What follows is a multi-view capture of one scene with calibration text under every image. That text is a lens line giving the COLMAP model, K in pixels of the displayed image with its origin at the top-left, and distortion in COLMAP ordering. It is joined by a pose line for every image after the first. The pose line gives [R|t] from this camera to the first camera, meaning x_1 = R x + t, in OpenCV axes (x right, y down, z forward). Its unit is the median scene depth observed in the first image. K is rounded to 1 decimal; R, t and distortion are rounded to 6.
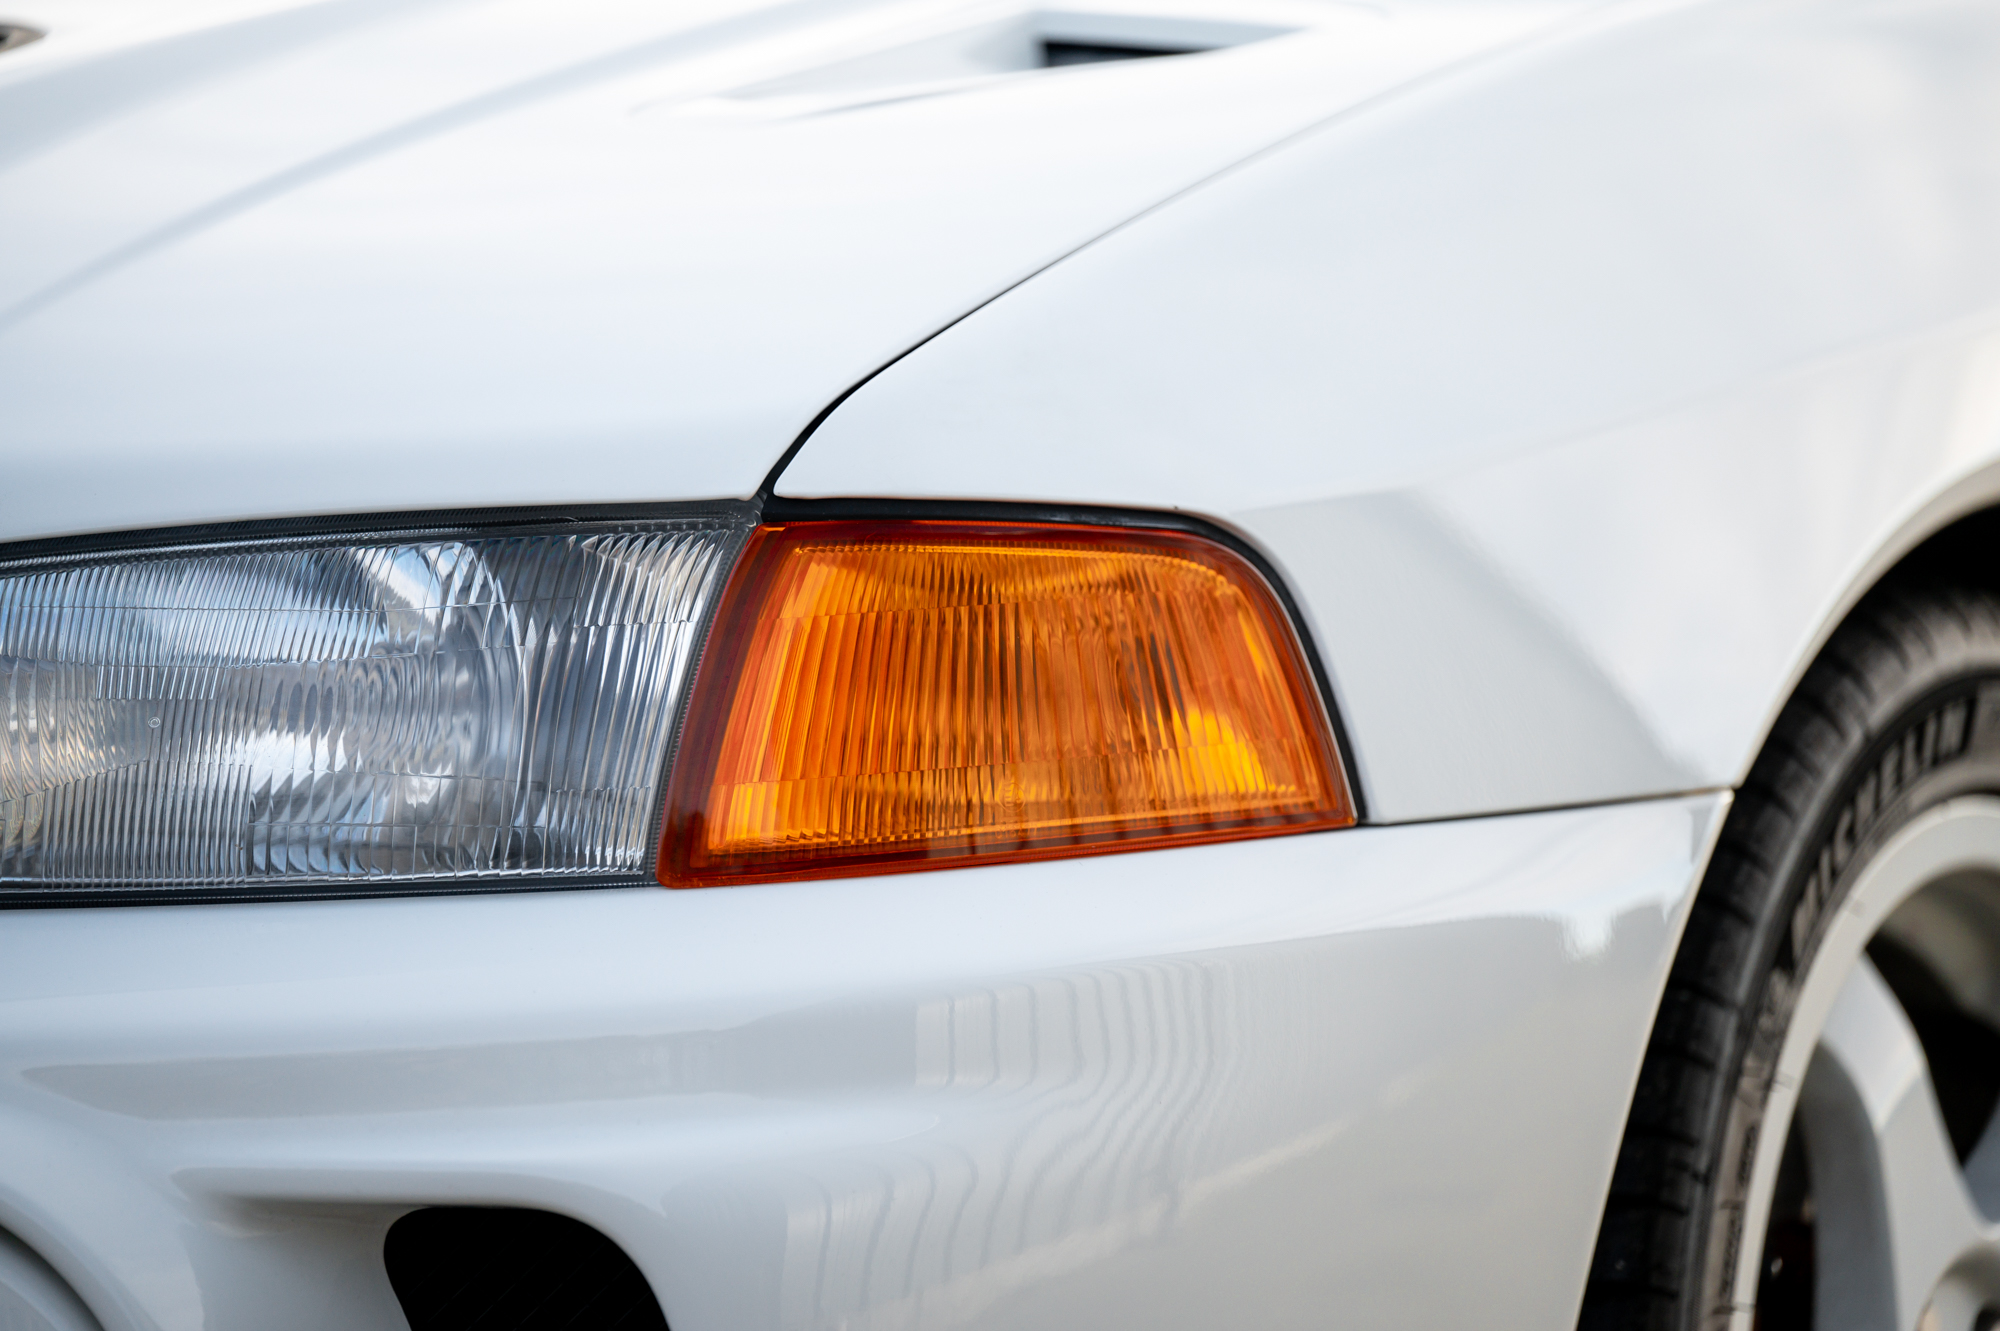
lens RADIAL K [[12520.0, 0, 1000.4], [0, 12520.0, 665.0], [0, 0, 1]] dist [0.201019, 0.000000]
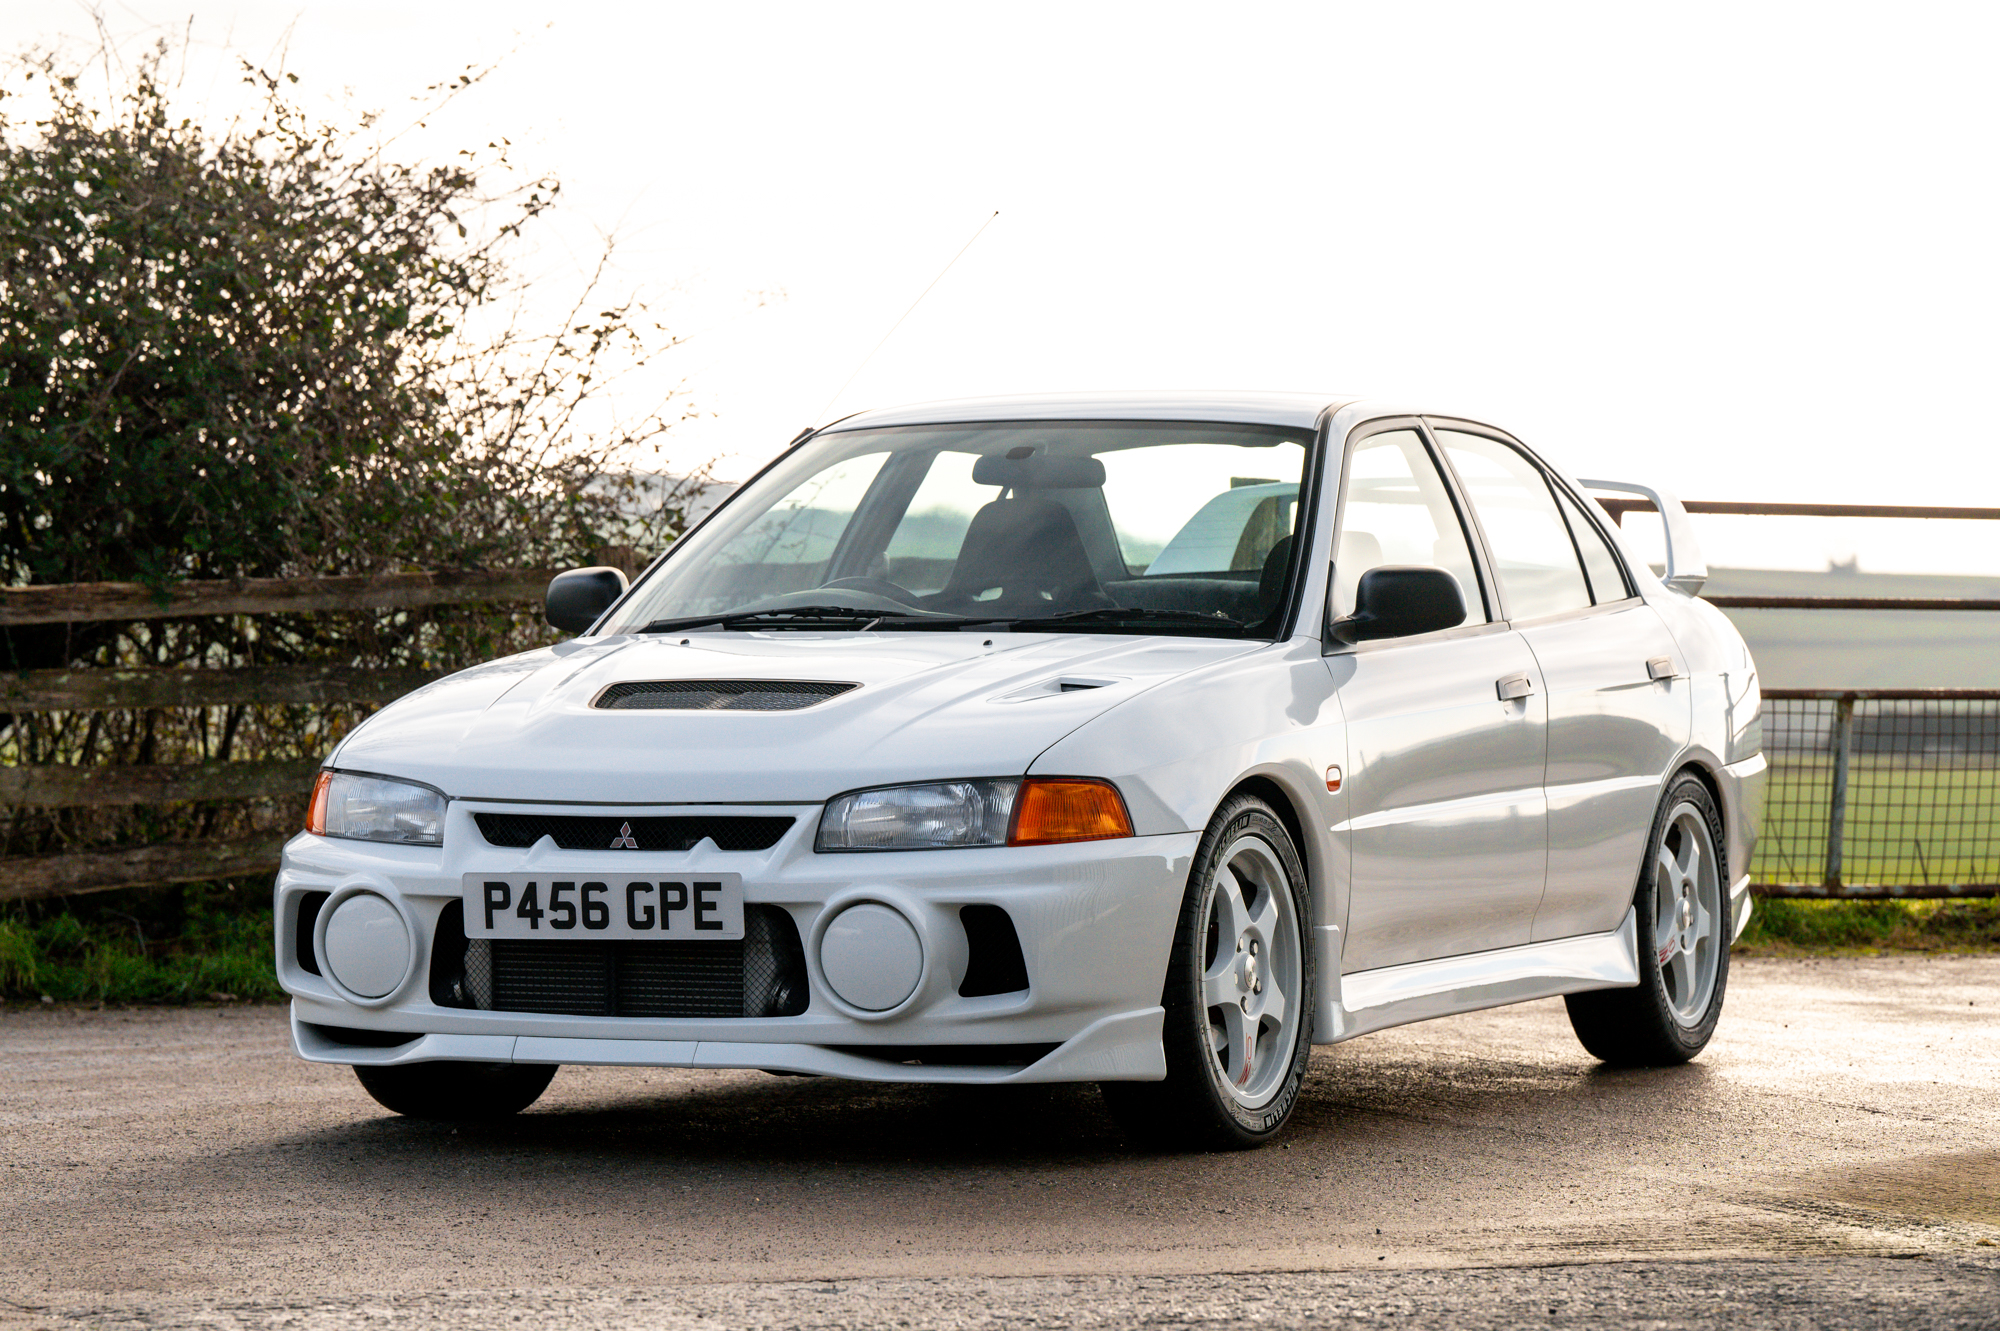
lens RADIAL K [[5705.3, 0, 1000.5], [0, 5705.3, 666.2], [0, 0, 1]] dist [0.079832, 0.000000]
pose [[0.999418, -0.008361, 0.033062, -0.108629], [0.009465, 0.999398, -0.033368, 0.021260], [-0.032763, 0.033662, 0.998896, -1.434765]]
